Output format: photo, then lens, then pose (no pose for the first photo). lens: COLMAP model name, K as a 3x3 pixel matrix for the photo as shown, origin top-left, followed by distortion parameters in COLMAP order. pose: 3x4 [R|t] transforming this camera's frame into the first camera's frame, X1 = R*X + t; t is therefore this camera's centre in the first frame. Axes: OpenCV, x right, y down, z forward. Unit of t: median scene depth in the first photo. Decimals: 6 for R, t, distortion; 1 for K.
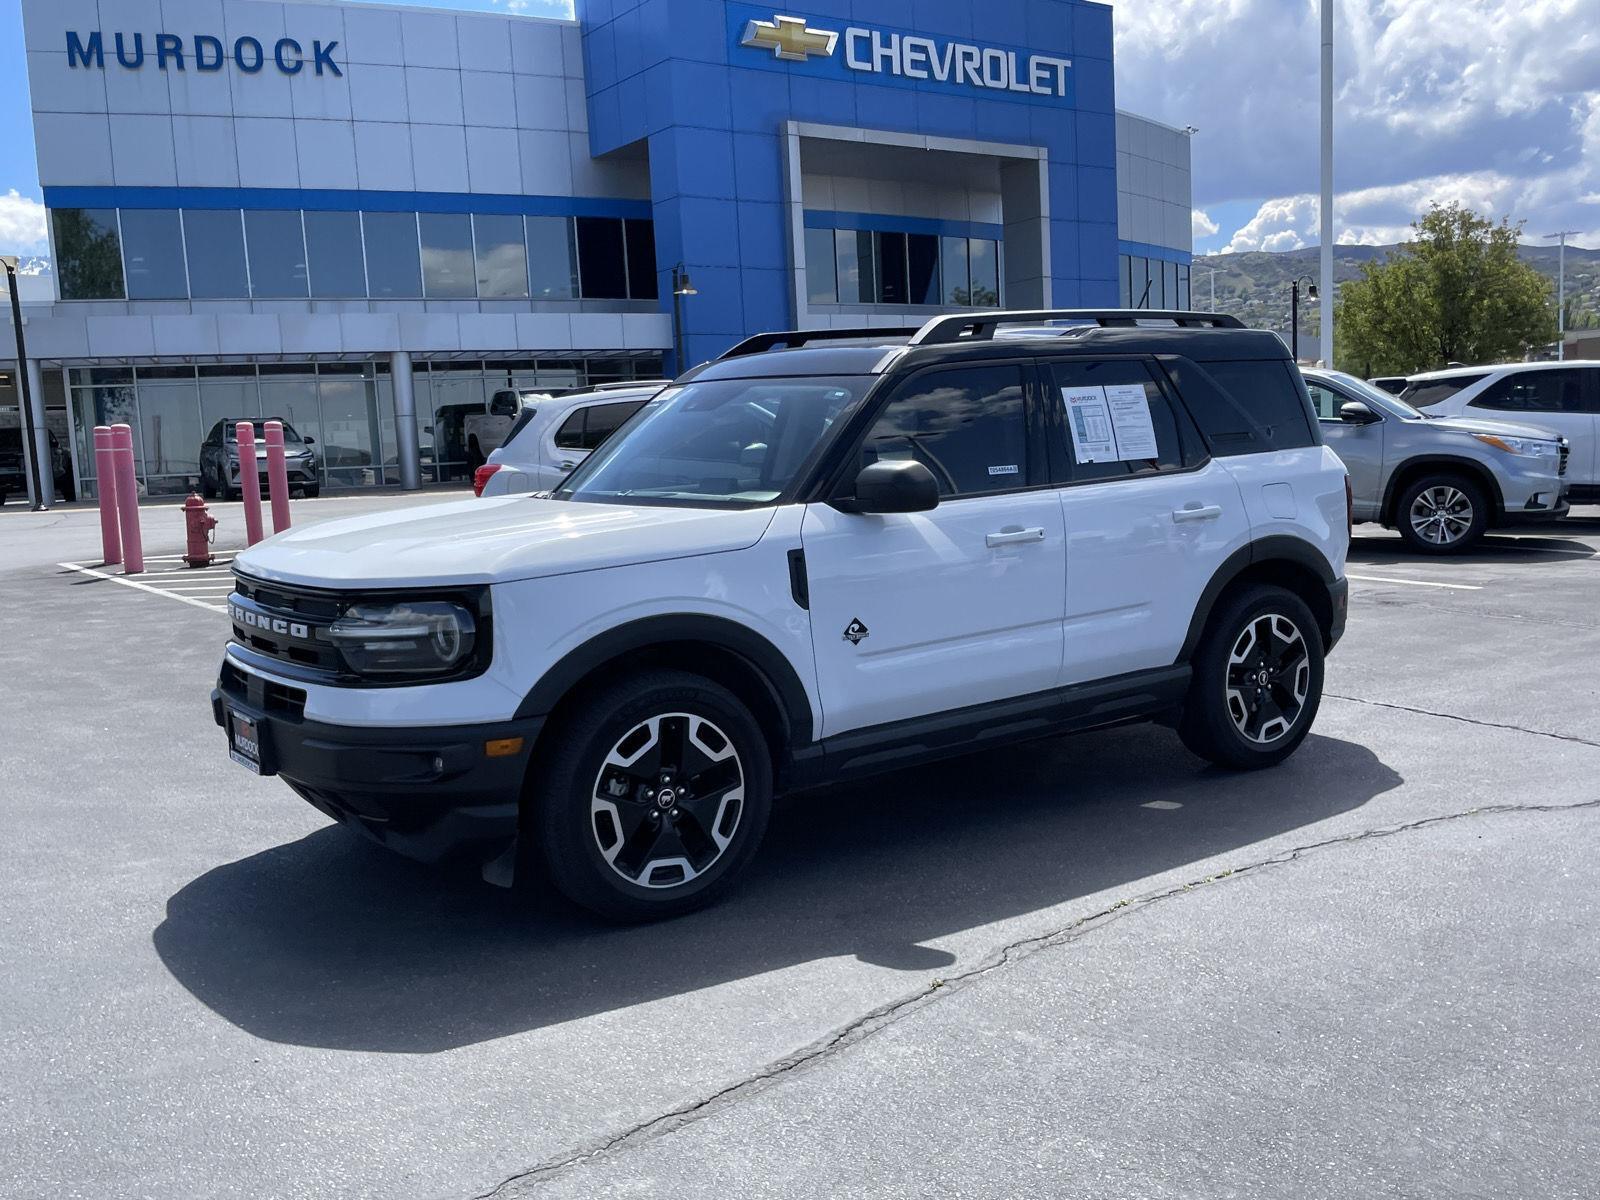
lens RADIAL K [[1500.3, 0, 820.1], [0, 1500.3, 622.8], [0, 0, 1]] dist [0.098992, -0.132432]
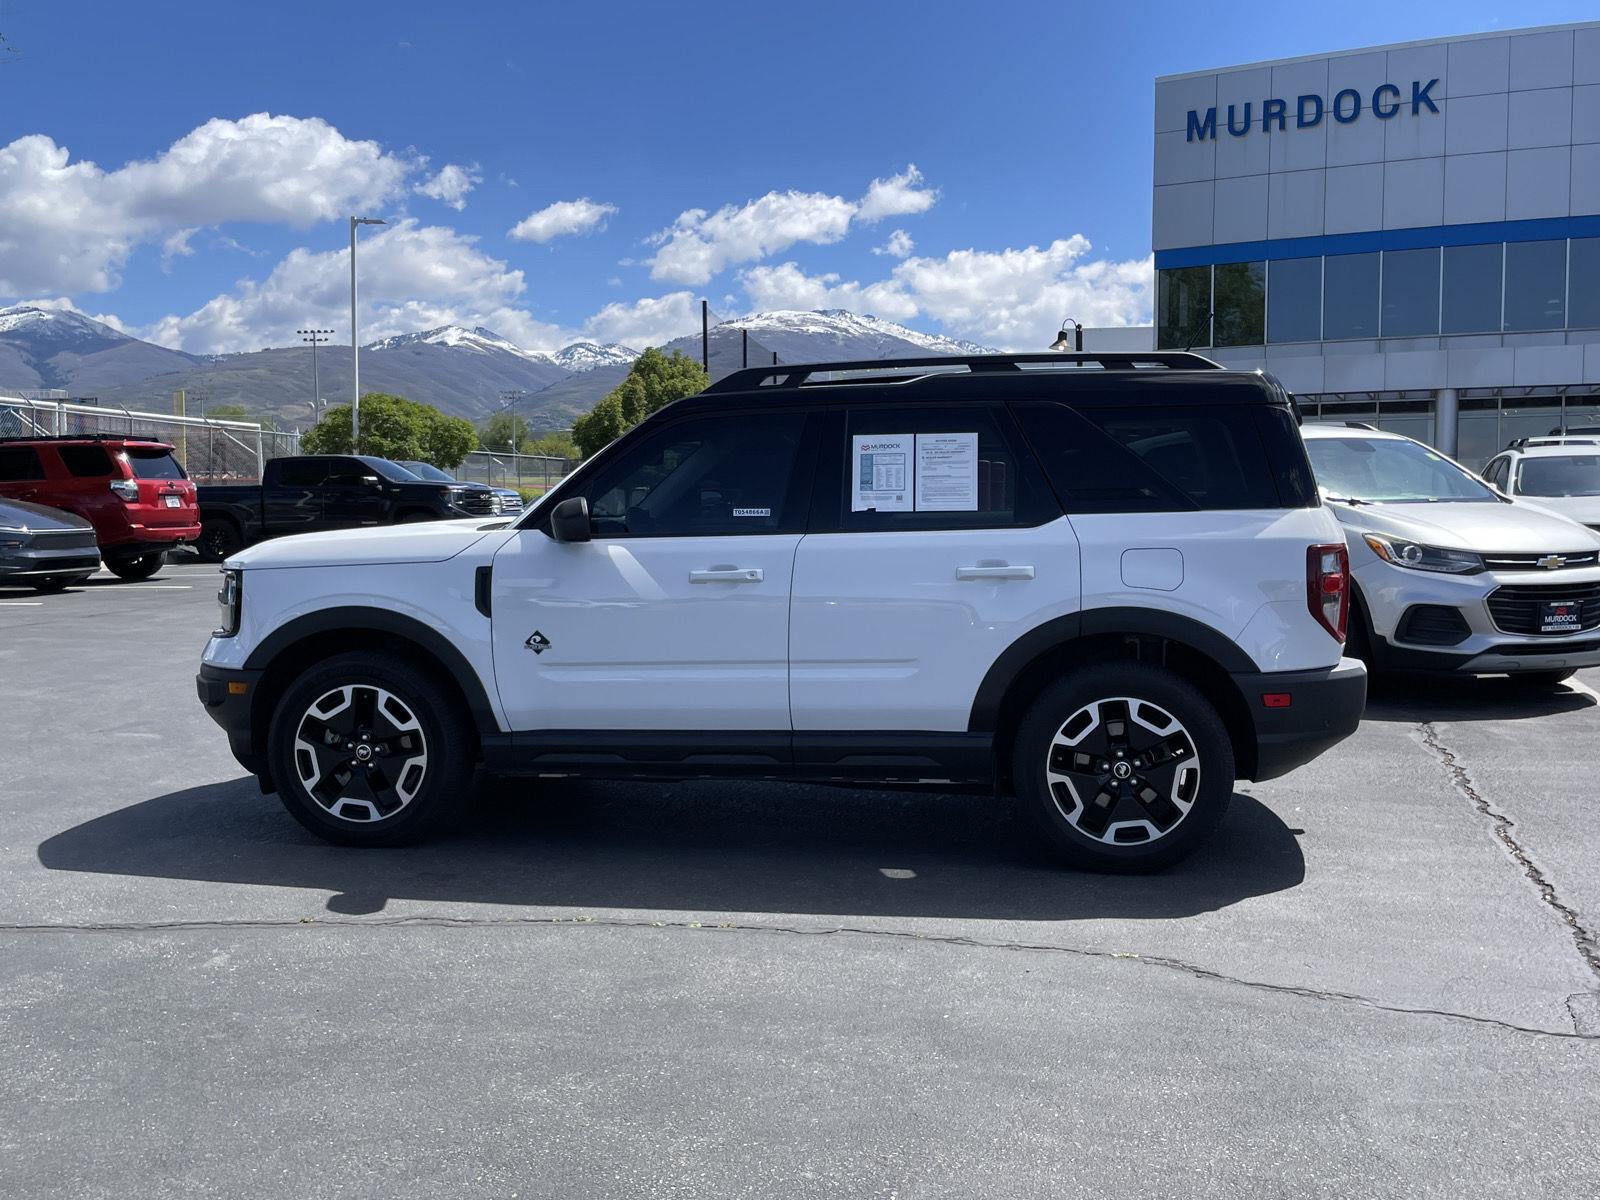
lens RADIAL K [[1501.0, 0, 805.1], [0, 1501.0, 594.4], [0, 0, 1]] dist [0.111877, -0.185734]
pose [[0.700911, 0.083679, -0.708324, 0.773838], [-0.114123, 0.993457, 0.004434, -0.046924], [0.704060, 0.077728, 0.705874, 0.255562]]
